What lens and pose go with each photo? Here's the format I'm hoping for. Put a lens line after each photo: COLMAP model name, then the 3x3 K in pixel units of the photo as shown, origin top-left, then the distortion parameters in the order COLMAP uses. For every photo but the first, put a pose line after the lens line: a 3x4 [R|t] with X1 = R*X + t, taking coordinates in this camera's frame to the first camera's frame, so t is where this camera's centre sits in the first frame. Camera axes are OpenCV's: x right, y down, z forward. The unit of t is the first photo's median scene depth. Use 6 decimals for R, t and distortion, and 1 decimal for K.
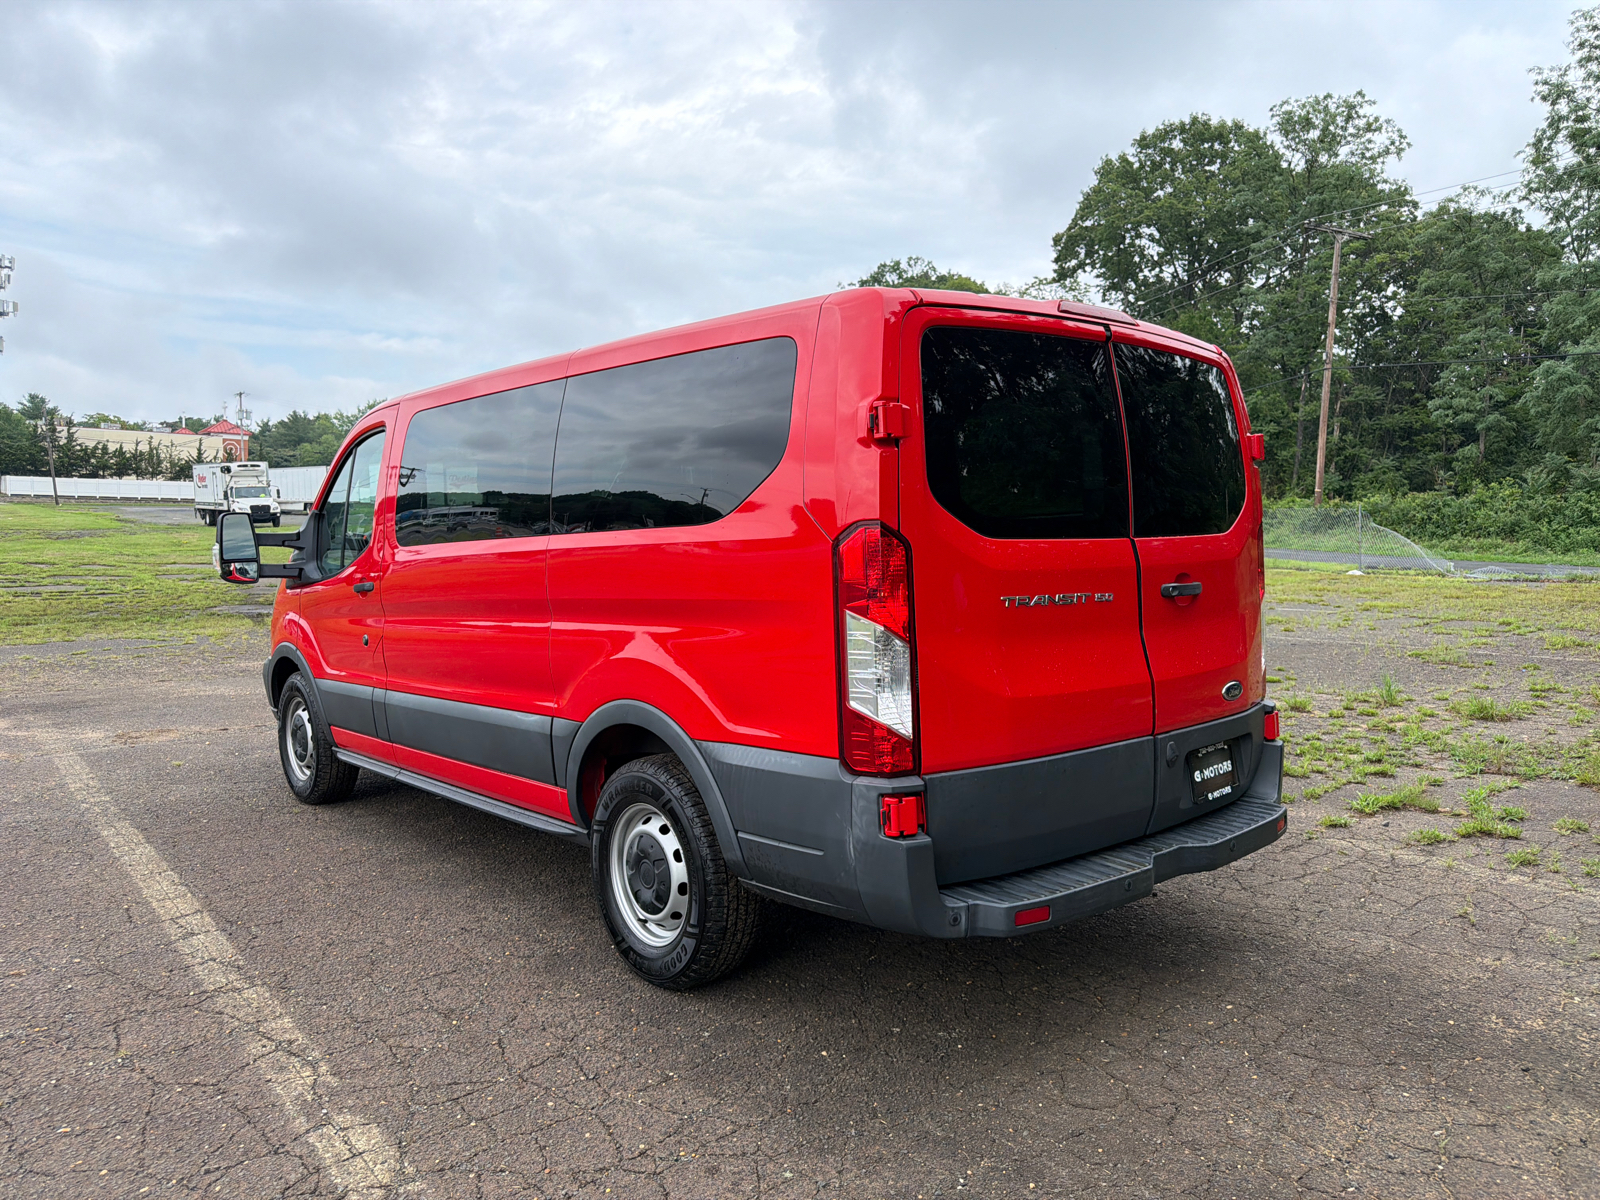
lens RADIAL K [[1139.3, 0, 793.6], [0, 1139.3, 595.1], [0, 0, 1]] dist [0.026574, -0.033706]
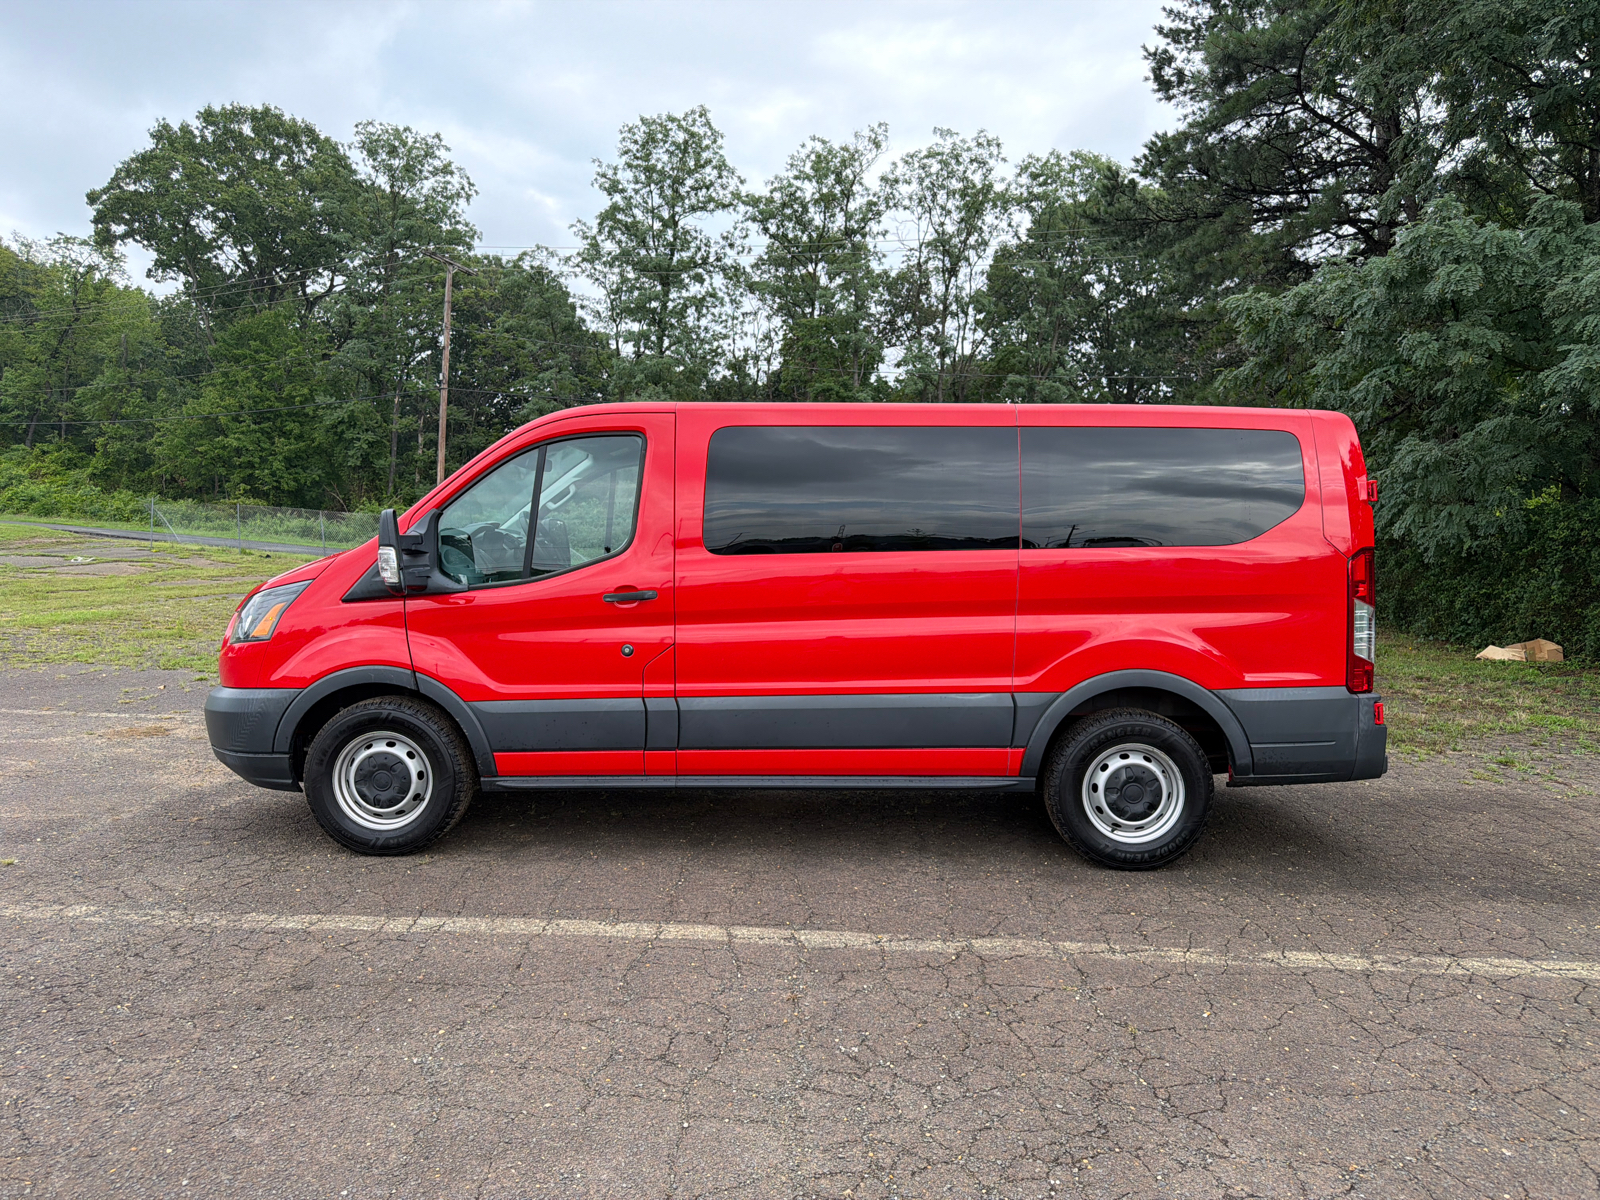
lens RADIAL K [[1139.3, 0, 802.8], [0, 1139.3, 596.6], [0, 0, 1]] dist [0.026574, -0.033706]
pose [[0.669118, -0.015548, 0.742994, -0.883067], [0.017668, 0.999831, 0.005012, -0.007035], [-0.742946, 0.009774, 0.669280, 0.220453]]
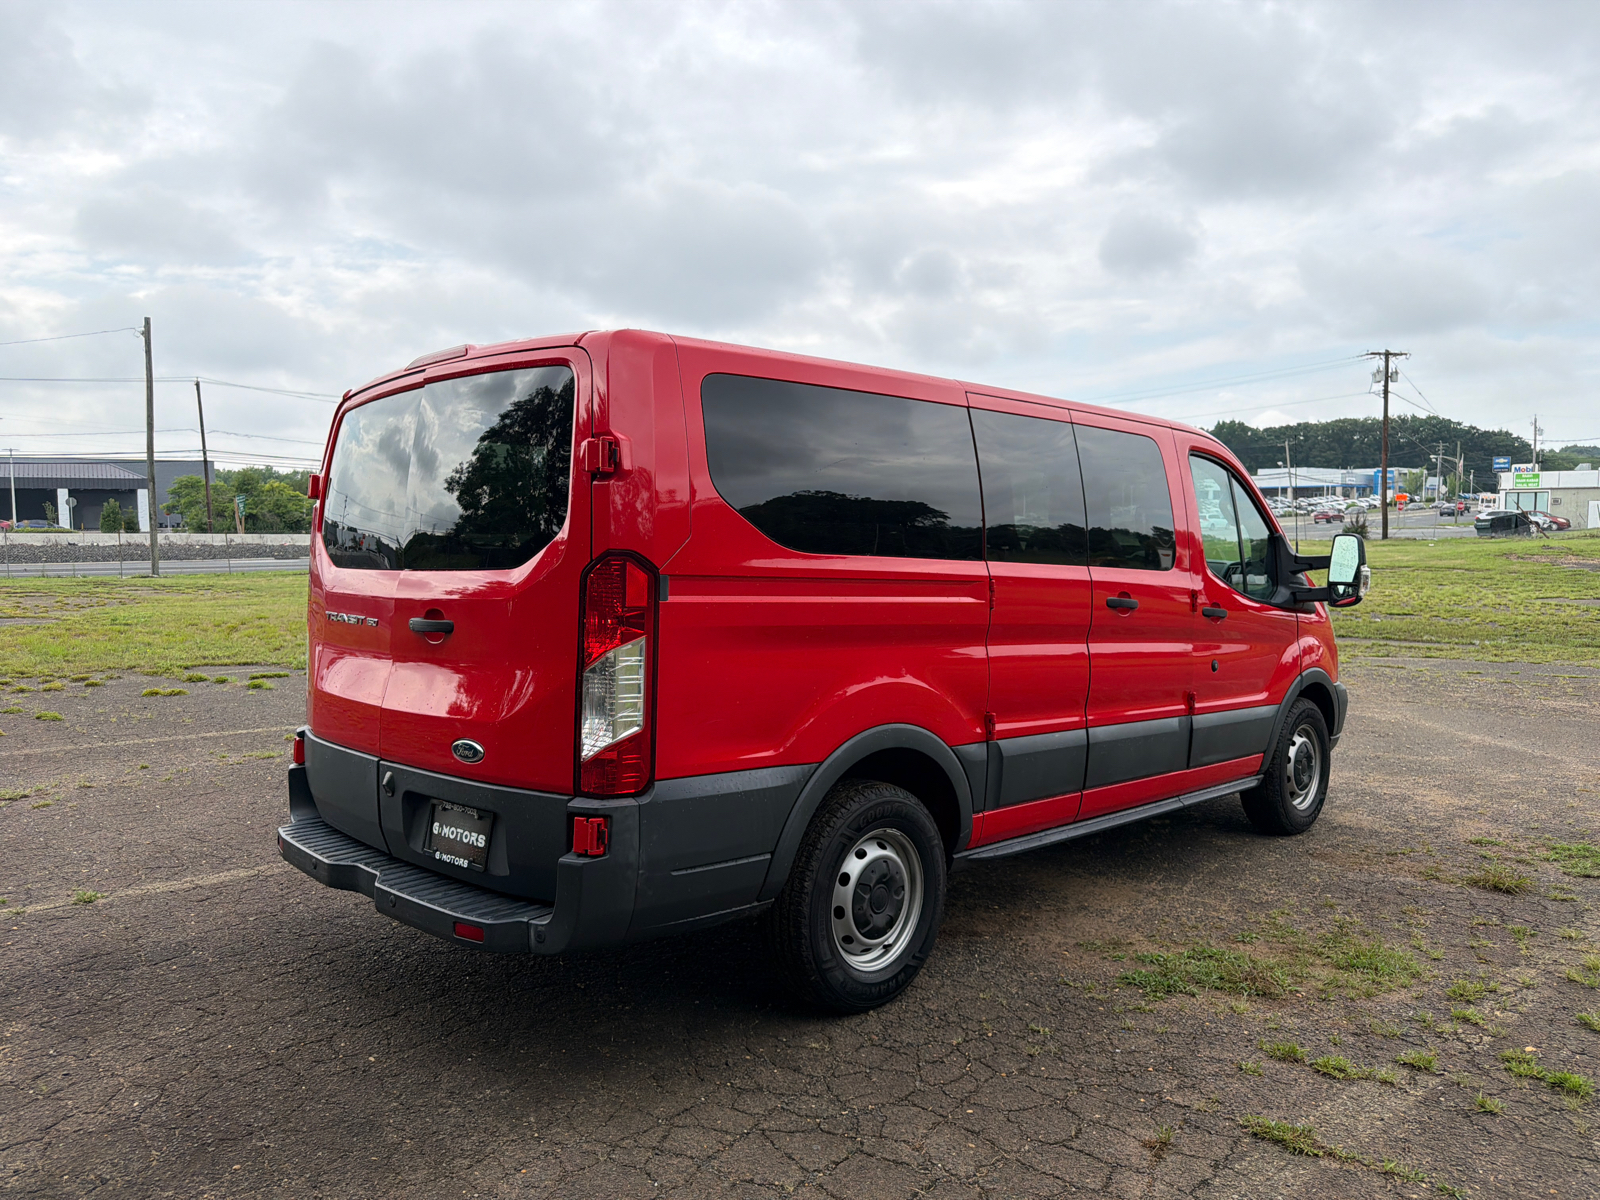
lens RADIAL K [[1139.3, 0, 807.4], [0, 1139.3, 591.6], [0, 0, 1]] dist [0.026574, -0.033706]
pose [[0.084867, 0.037242, -0.995696, 0.775703], [-0.057711, 0.997807, 0.032402, -0.048341], [0.994720, 0.054712, 0.086830, 0.724248]]
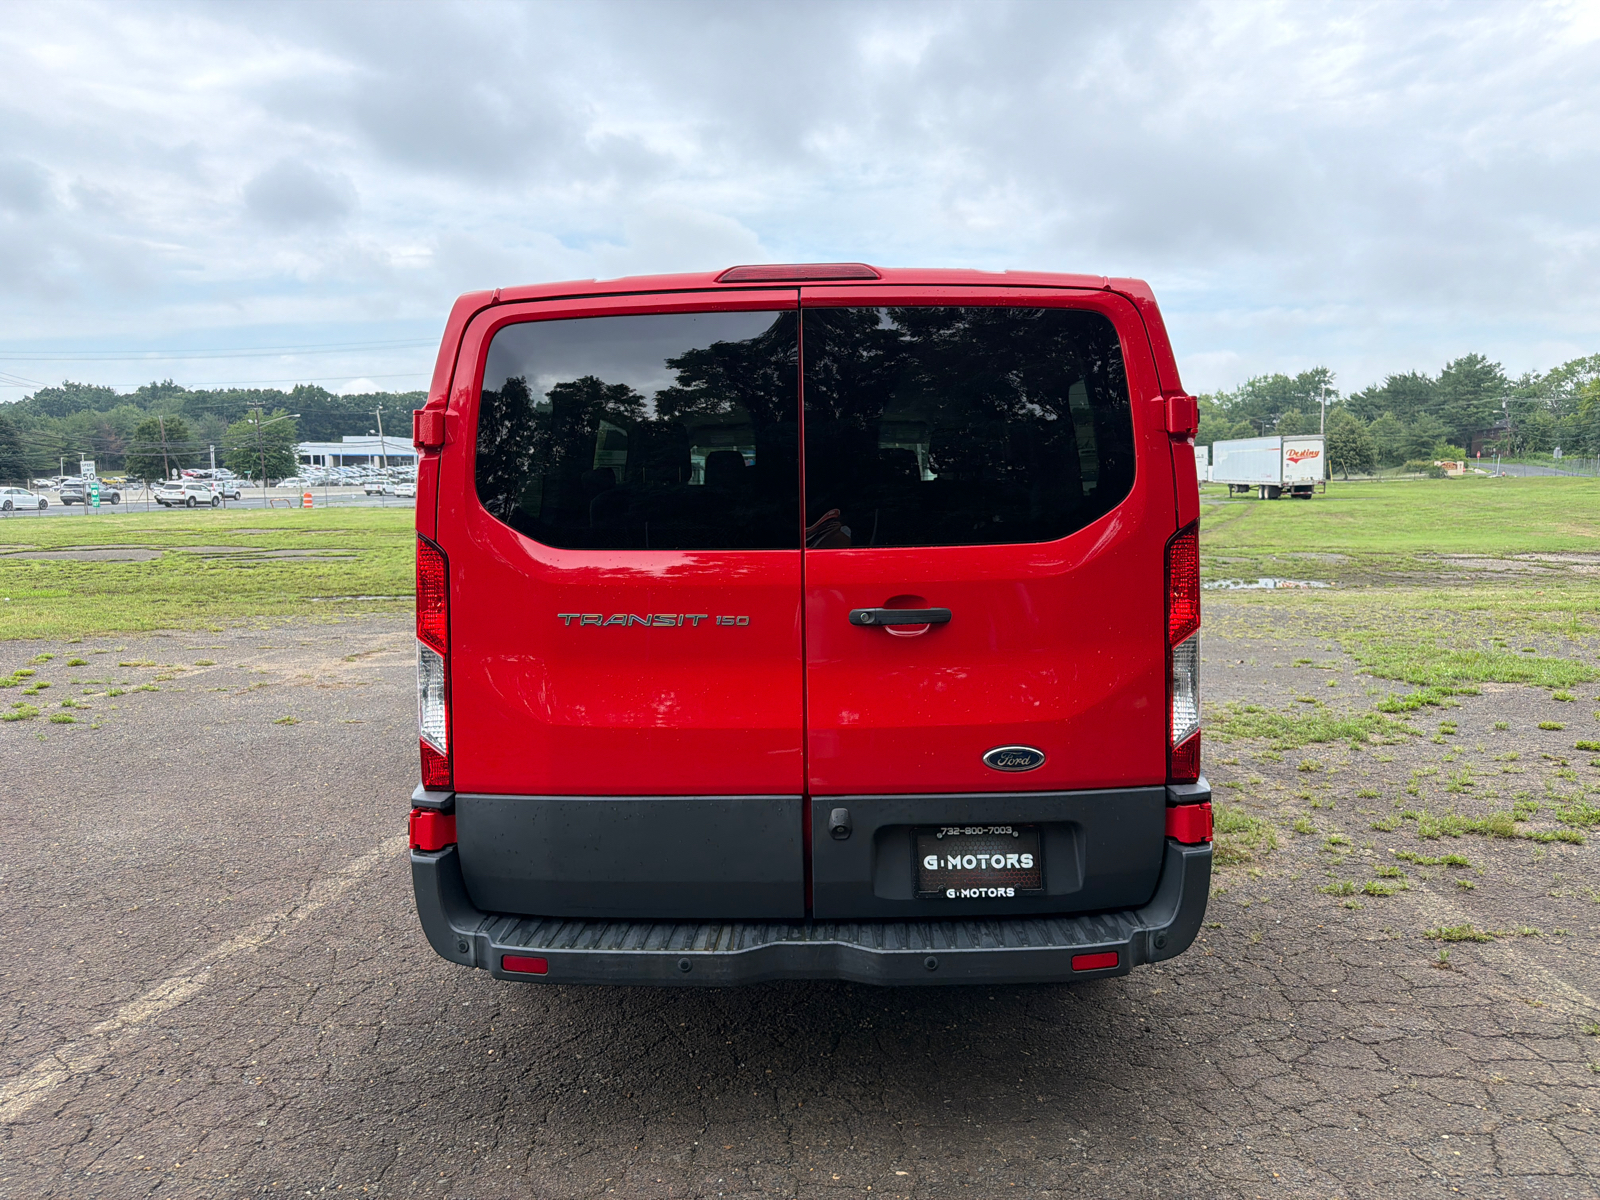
lens RADIAL K [[1139.3, 0, 787.7], [0, 1139.3, 603.3], [0, 0, 1]] dist [0.026574, -0.033706]
pose [[0.738458, 0.046758, -0.672676, 0.469247], [-0.029737, 0.998881, 0.036787, -0.023093], [0.673643, -0.007163, 0.739022, 0.227506]]
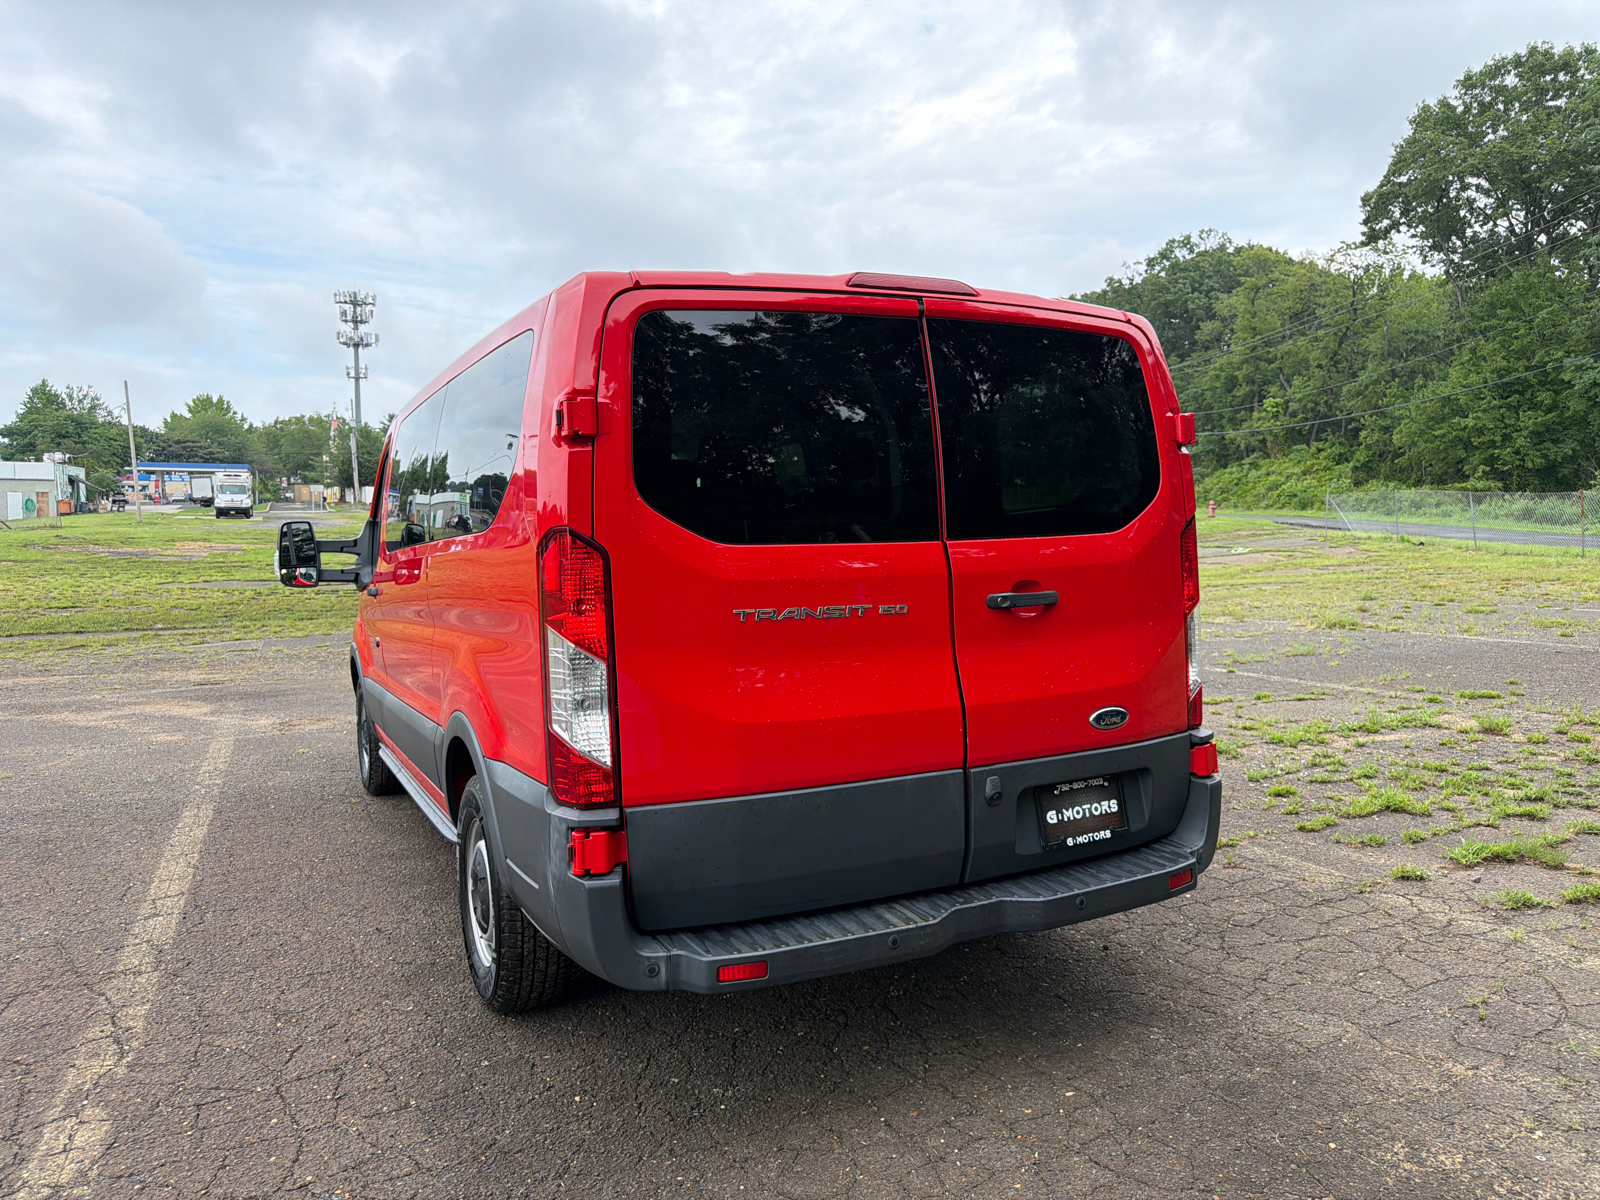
lens RADIAL K [[1139.3, 0, 790.6], [0, 1139.3, 597.6], [0, 0, 1]] dist [0.026574, -0.033706]
pose [[0.968321, 0.001302, -0.249707, 0.225946], [0.000169, 0.999983, 0.005871, -0.006688], [0.249710, -0.005727, 0.968304, 0.076359]]
